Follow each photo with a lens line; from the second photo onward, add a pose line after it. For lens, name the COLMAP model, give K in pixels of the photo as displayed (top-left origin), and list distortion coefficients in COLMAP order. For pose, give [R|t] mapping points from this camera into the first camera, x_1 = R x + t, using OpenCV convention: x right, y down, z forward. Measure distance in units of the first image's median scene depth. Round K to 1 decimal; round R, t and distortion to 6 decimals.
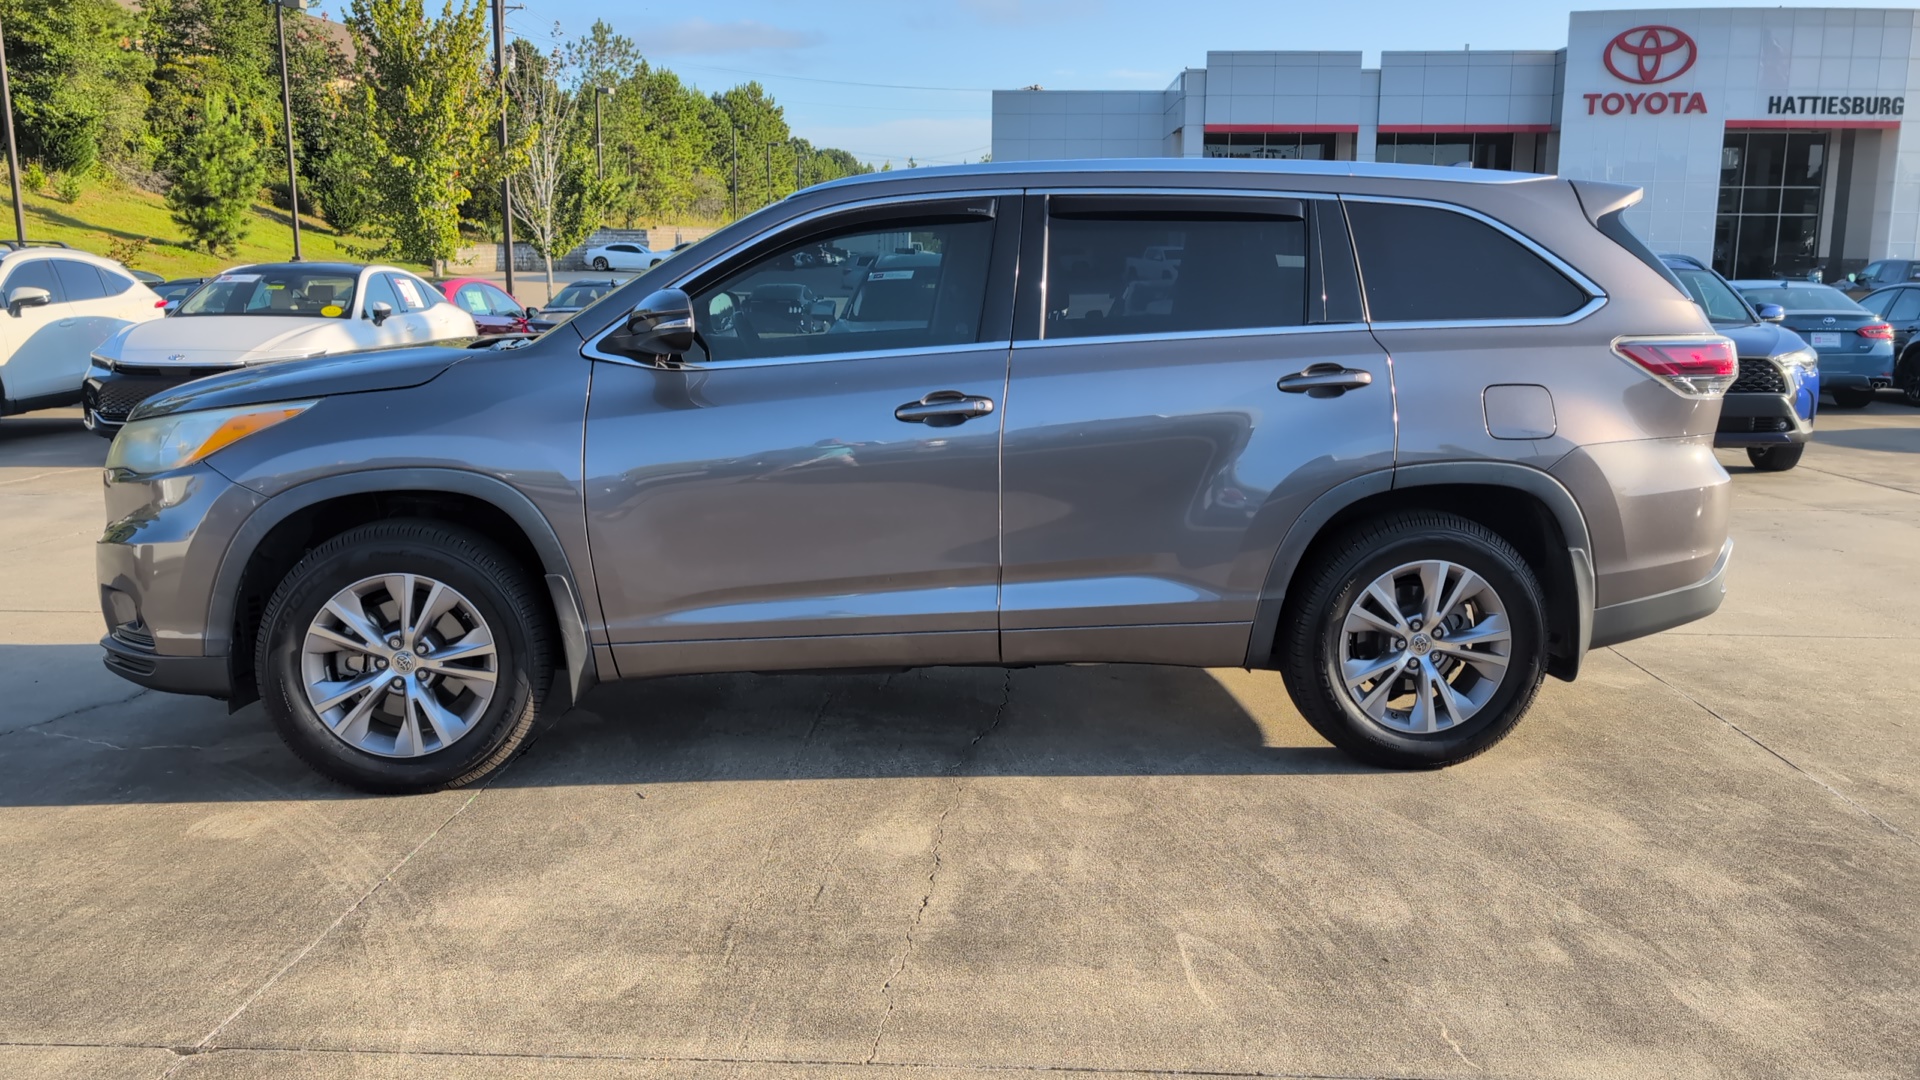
lens RADIAL K [[1586.4, 0, 961.2], [0, 1586.4, 582.0], [0, 0, 1]] dist [0.027318, -0.005053]
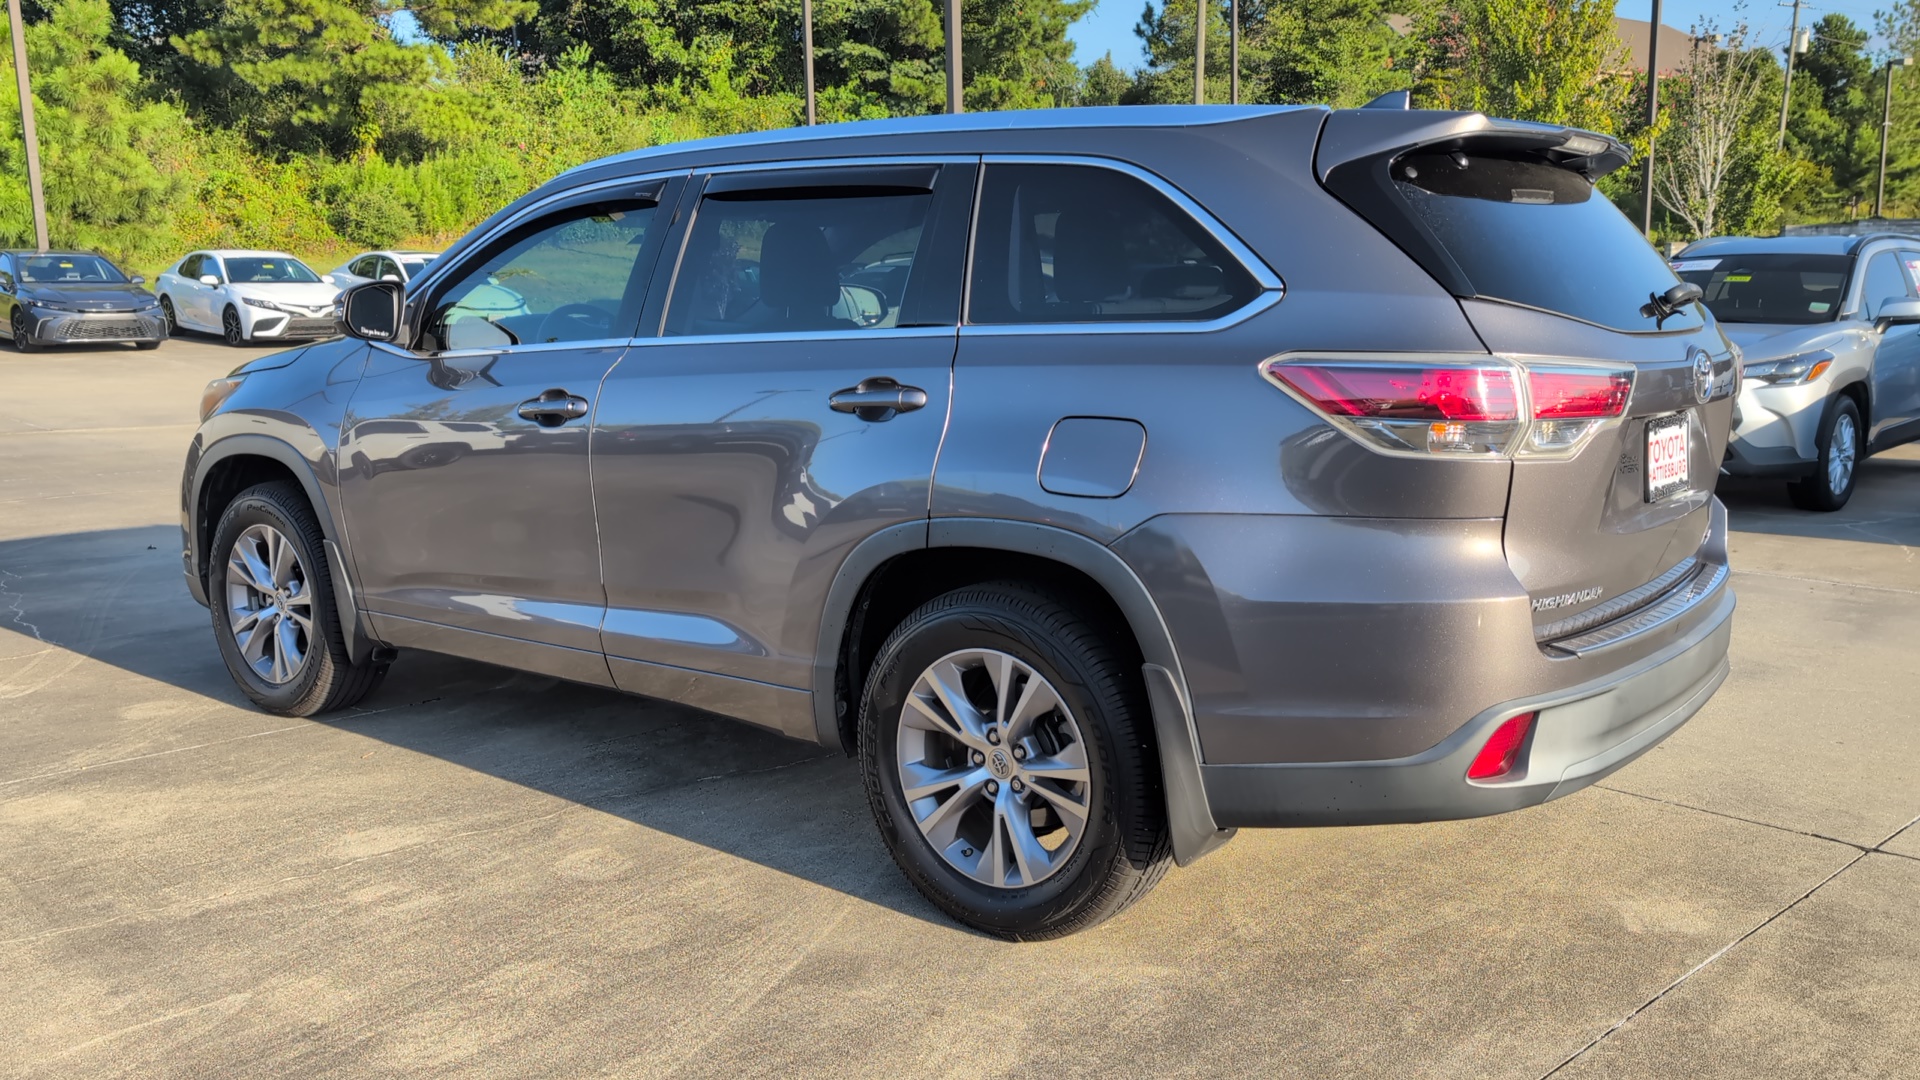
lens RADIAL K [[1618.7, 0, 960.0], [0, 1618.7, 540.0], [0, 0, 1]] dist [0.004337, 0.002407]
pose [[0.728577, 0.105751, -0.676752, 0.148270], [-0.124621, 0.991985, 0.020845, -0.014740], [0.673532, 0.069150, 0.735916, 0.083865]]
